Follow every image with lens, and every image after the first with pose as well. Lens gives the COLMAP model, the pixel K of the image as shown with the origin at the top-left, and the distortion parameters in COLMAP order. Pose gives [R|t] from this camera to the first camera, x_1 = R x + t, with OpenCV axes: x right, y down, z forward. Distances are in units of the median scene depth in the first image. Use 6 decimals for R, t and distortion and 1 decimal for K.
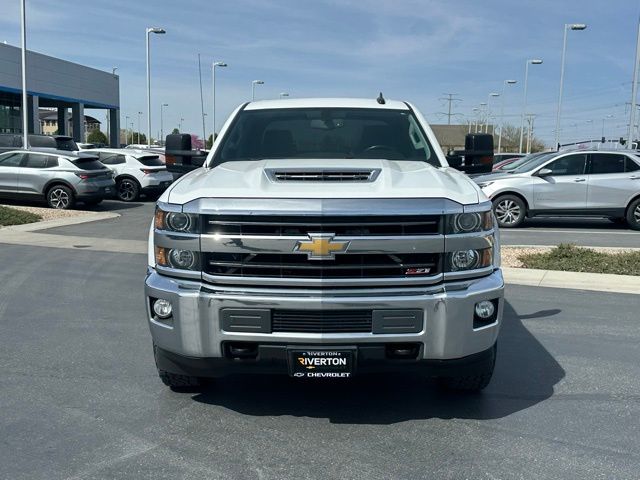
lens RADIAL K [[646.5, 0, 317.3], [0, 646.5, 230.4], [0, 0, 1]] dist [0.190573, -0.381828]
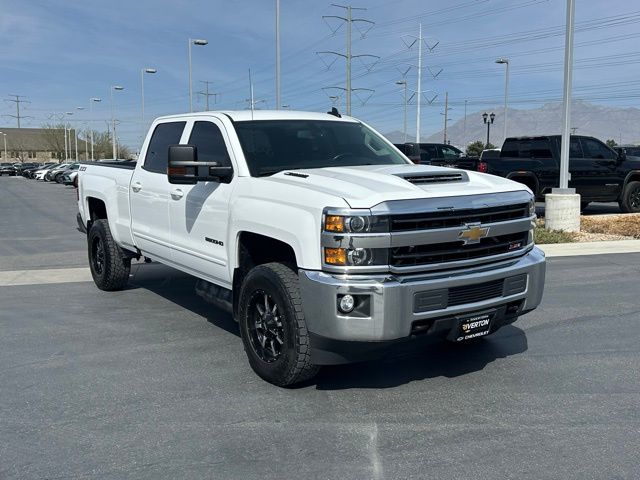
lens RADIAL K [[646.5, 0, 317.3], [0, 646.5, 230.4], [0, 0, 1]] dist [0.190573, -0.381828]
pose [[0.813127, -0.084035, 0.575988, -0.921579], [0.088491, 0.995869, 0.020371, -0.031688], [-0.575321, 0.034405, 0.817204, 0.132283]]
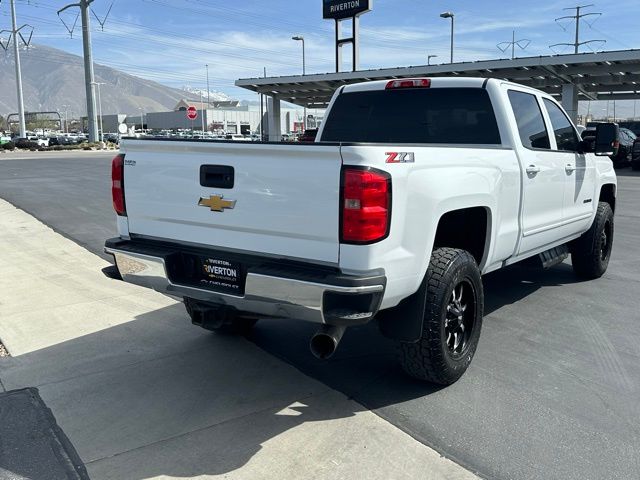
lens RADIAL K [[646.5, 0, 317.3], [0, 646.5, 230.4], [0, 0, 1]] dist [0.190573, -0.381828]
pose [[-0.830560, -0.091769, 0.549316, -0.665780], [0.054586, 0.968168, 0.244277, -0.415892], [-0.554247, 0.232872, -0.799113, 3.407811]]
